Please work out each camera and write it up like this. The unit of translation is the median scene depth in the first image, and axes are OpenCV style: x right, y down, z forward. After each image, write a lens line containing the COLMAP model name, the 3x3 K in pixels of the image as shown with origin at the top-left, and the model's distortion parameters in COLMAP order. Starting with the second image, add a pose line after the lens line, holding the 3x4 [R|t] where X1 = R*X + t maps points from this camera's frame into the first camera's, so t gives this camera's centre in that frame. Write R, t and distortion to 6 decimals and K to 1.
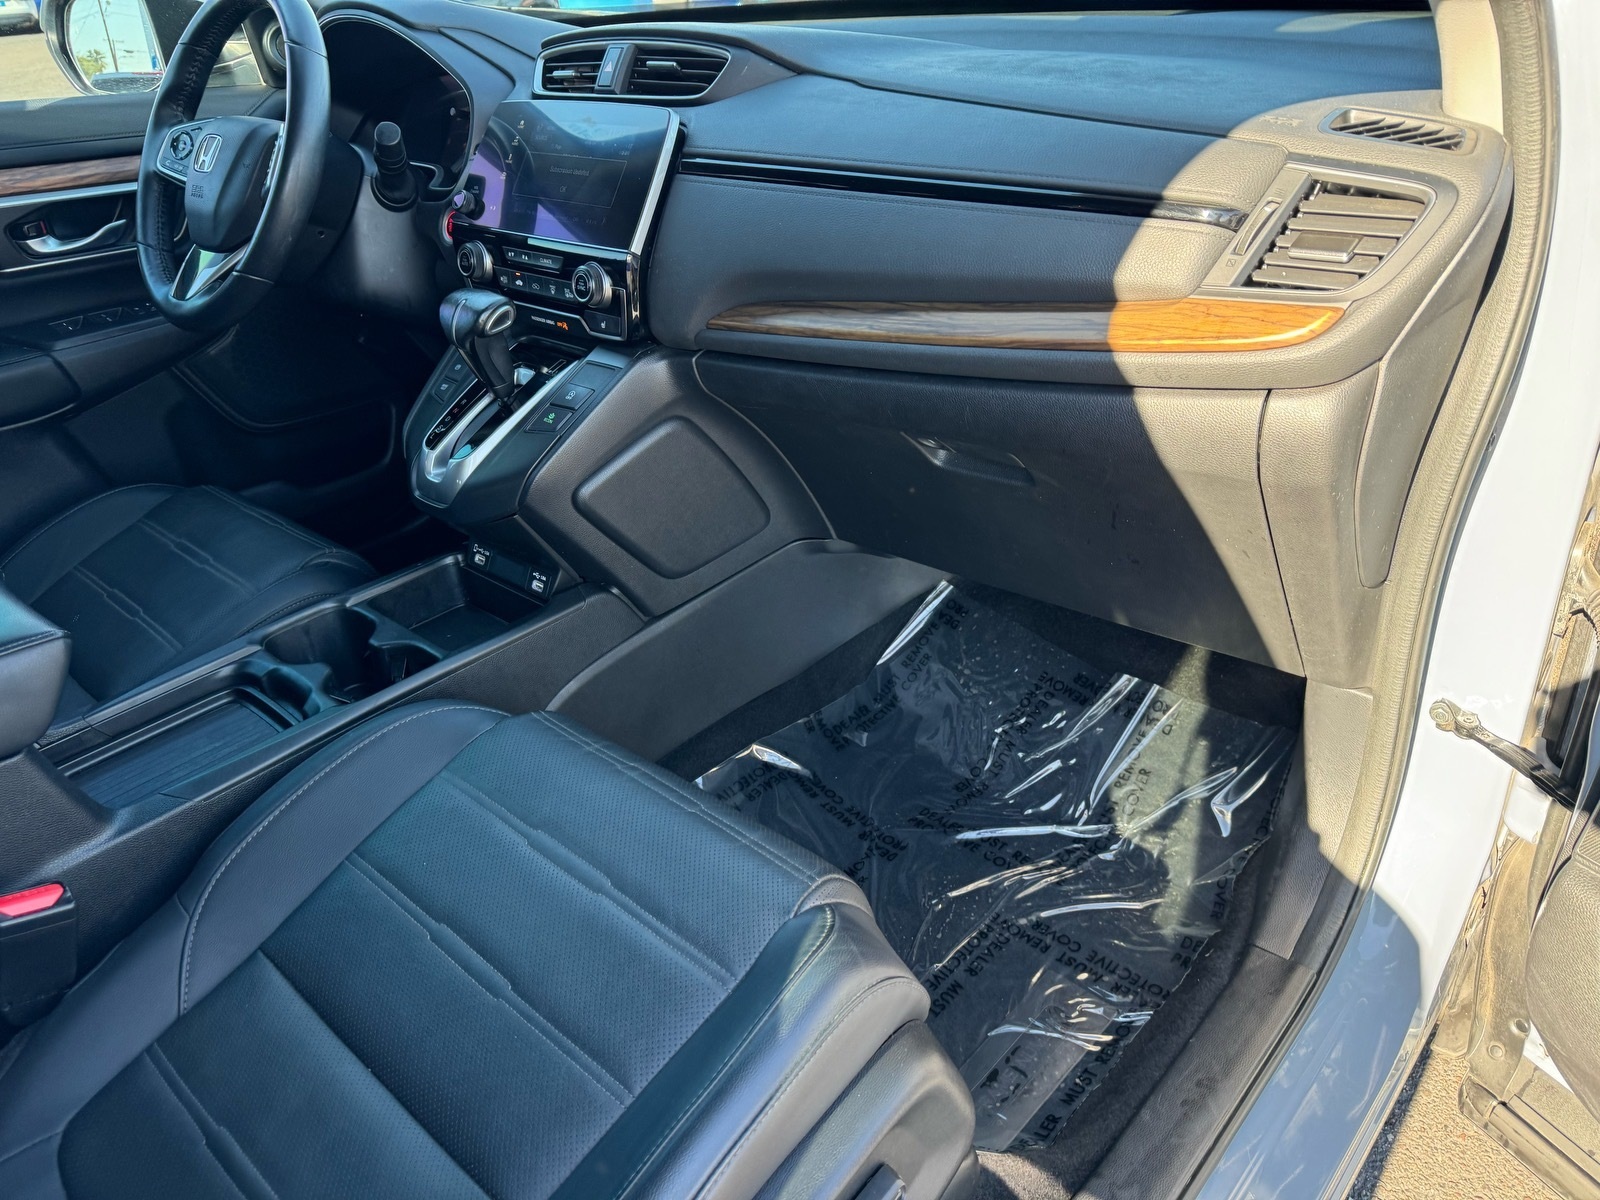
lens RADIAL K [[1130.2, 0, 812.0], [0, 1130.2, 608.7], [0, 0, 1]] dist [0.041710, -0.047516]
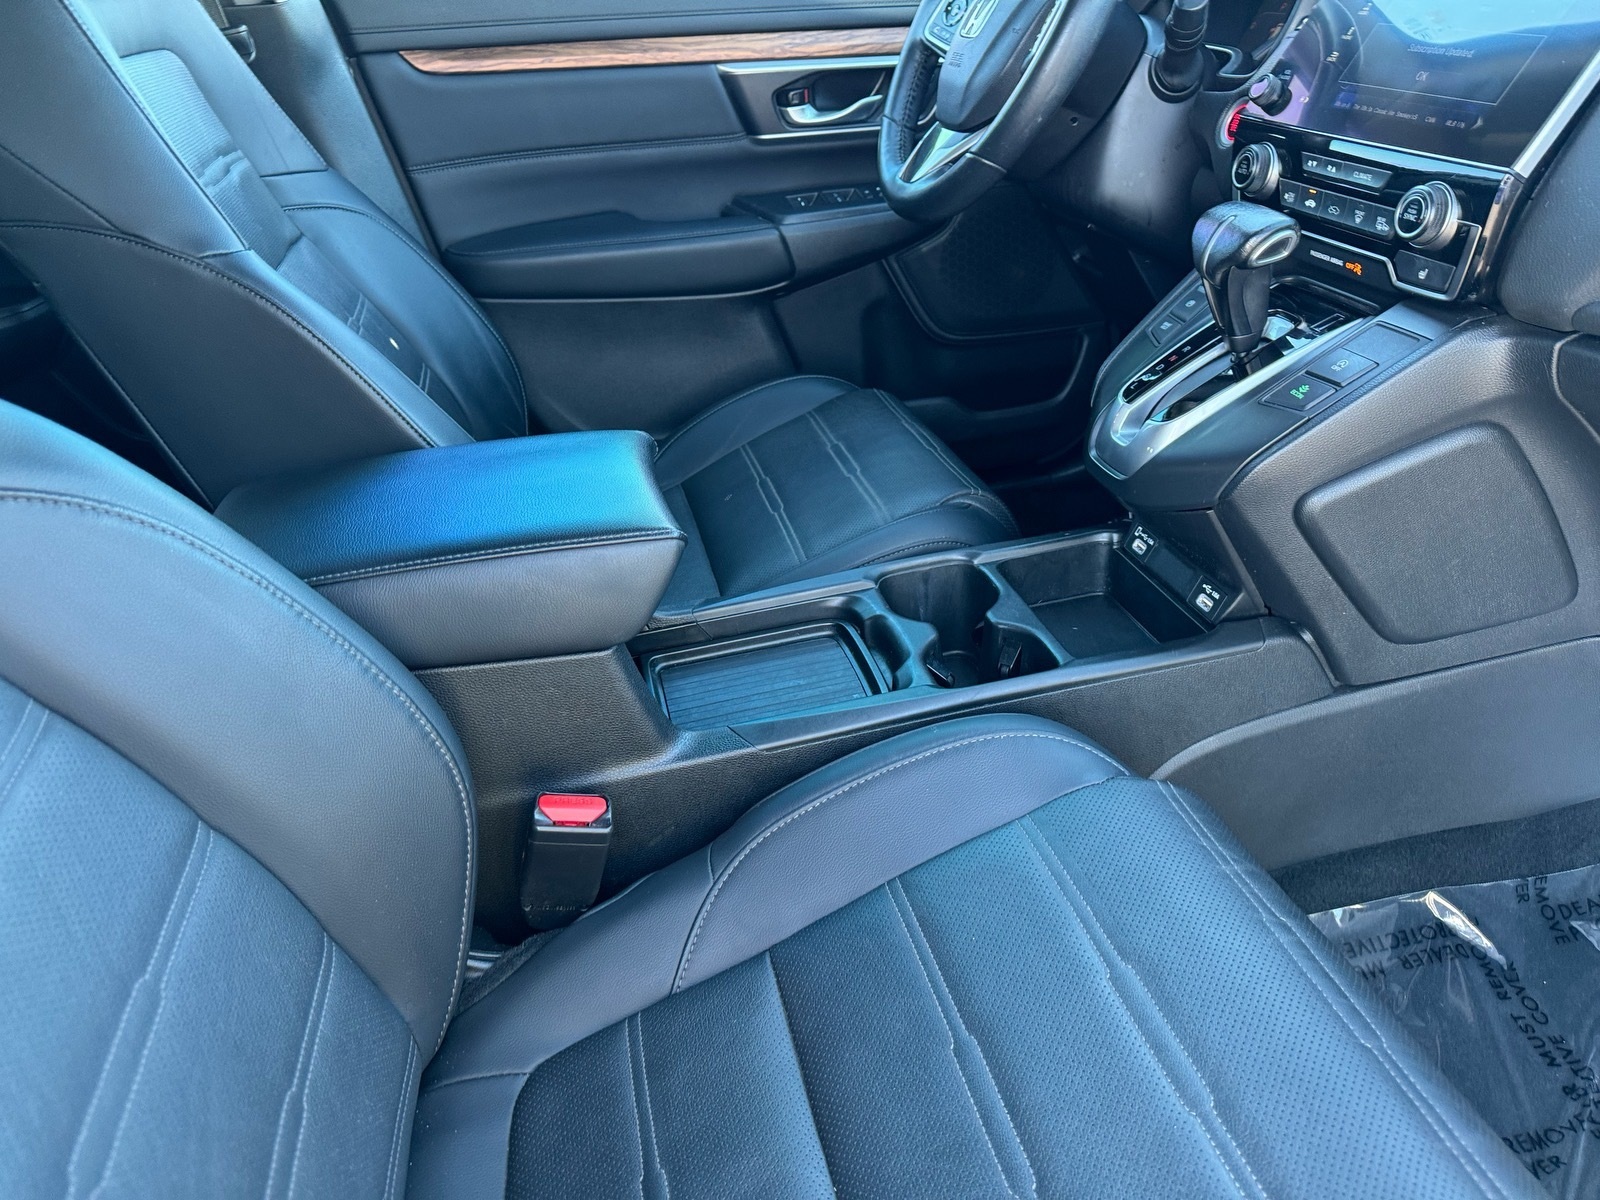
lens RADIAL K [[1130.2, 0, 804.7], [0, 1130.2, 614.2], [0, 0, 1]] dist [0.041710, -0.047516]
pose [[0.826812, 0.289274, -0.482392, -0.095008], [-0.263556, 0.956888, 0.122081, -0.035530], [0.496910, 0.026199, 0.867406, 0.203012]]
